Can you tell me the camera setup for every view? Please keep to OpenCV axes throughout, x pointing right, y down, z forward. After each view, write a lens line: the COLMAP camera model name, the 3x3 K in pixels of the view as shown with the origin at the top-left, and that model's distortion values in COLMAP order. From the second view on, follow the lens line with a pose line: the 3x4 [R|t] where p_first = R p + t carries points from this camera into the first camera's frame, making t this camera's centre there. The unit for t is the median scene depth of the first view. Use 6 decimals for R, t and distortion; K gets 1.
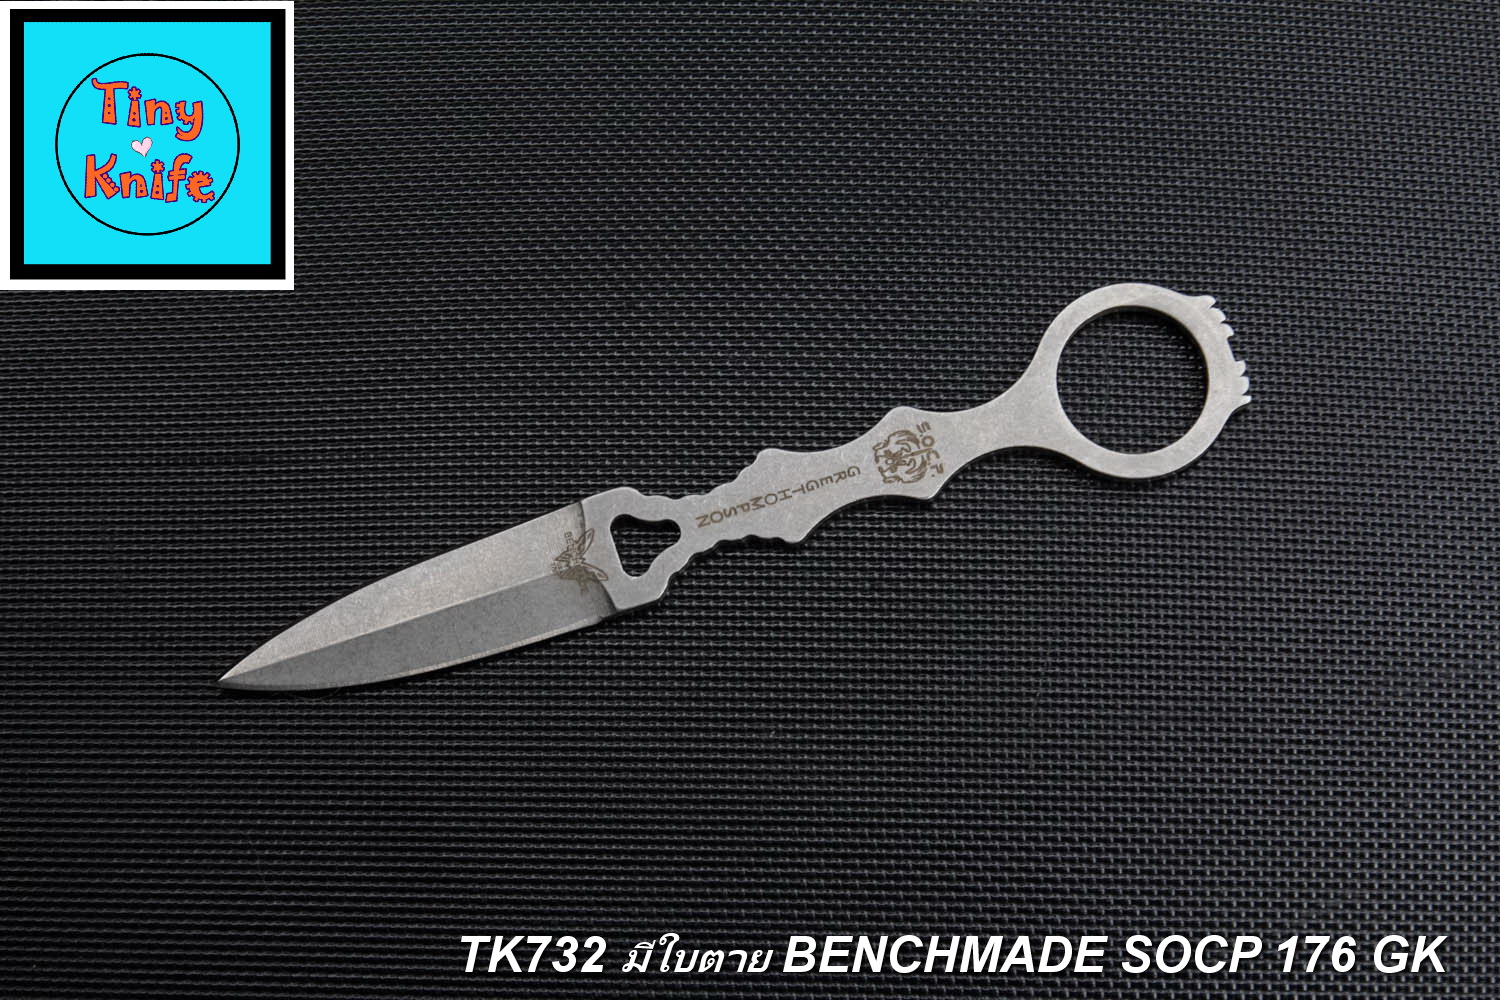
lens RADIAL K [[2910.8, 0, 738.2], [0, 2910.8, 496.7], [0, 0, 1]] dist [-0.125775, 0.000000]
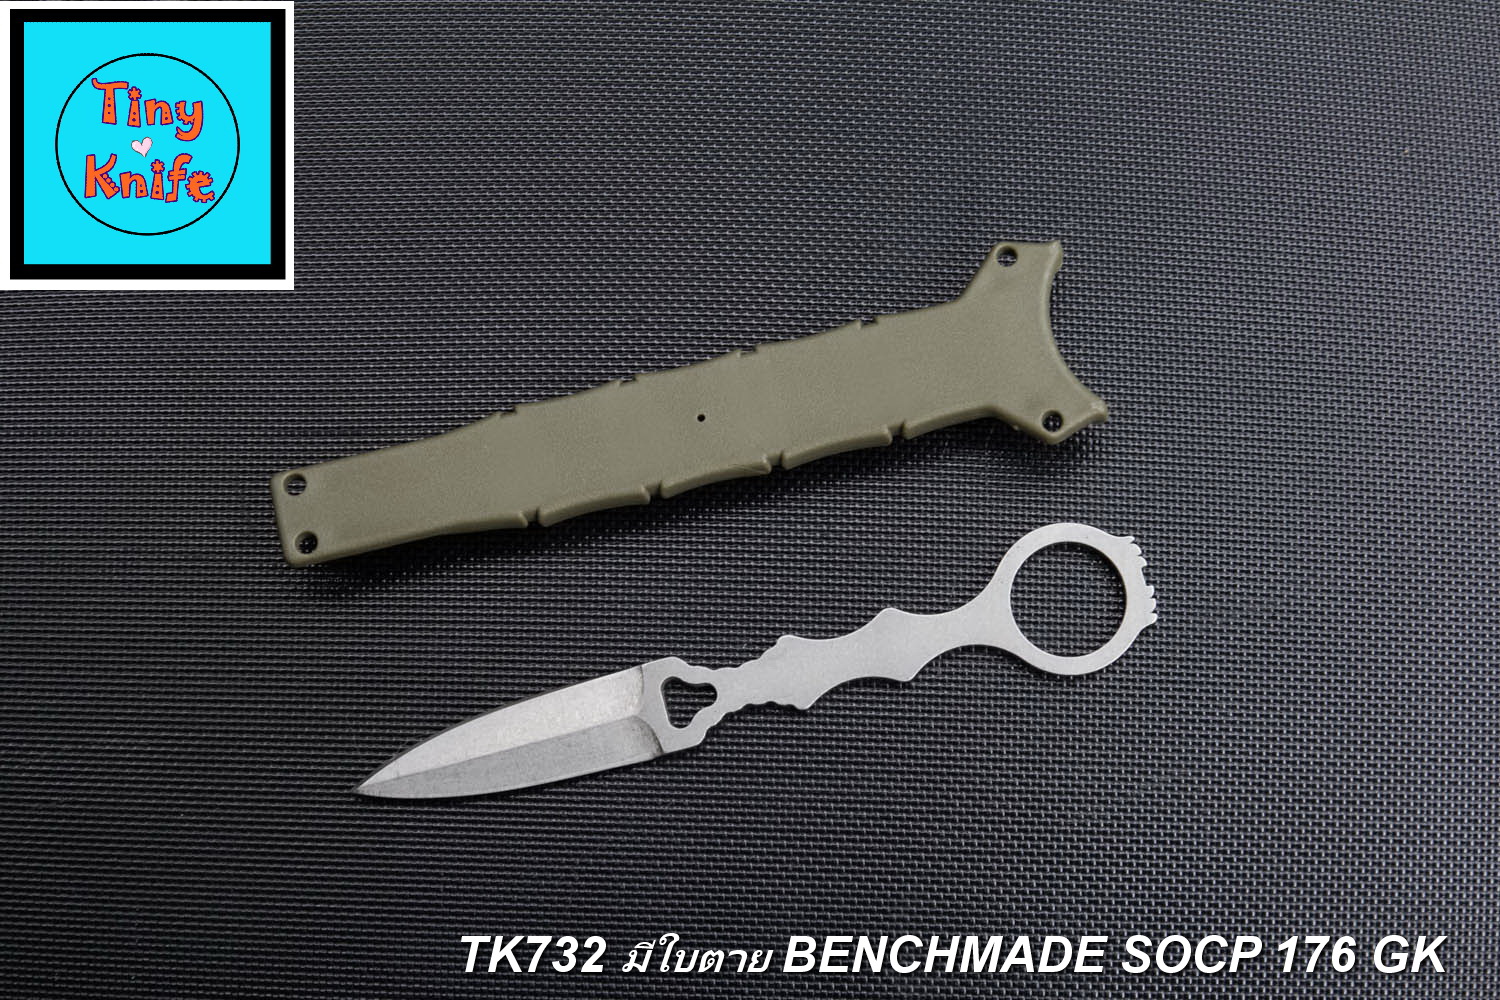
lens RADIAL K [[2910.8, 0, 760.2], [0, 2910.8, 508.3], [0, 0, 1]] dist [-0.125775, 0.000000]
pose [[0.999755, 0.014331, 0.016847, -0.004457], [-0.014679, 0.999677, 0.020727, -0.008855], [-0.016544, -0.020969, 0.999643, -0.326564]]
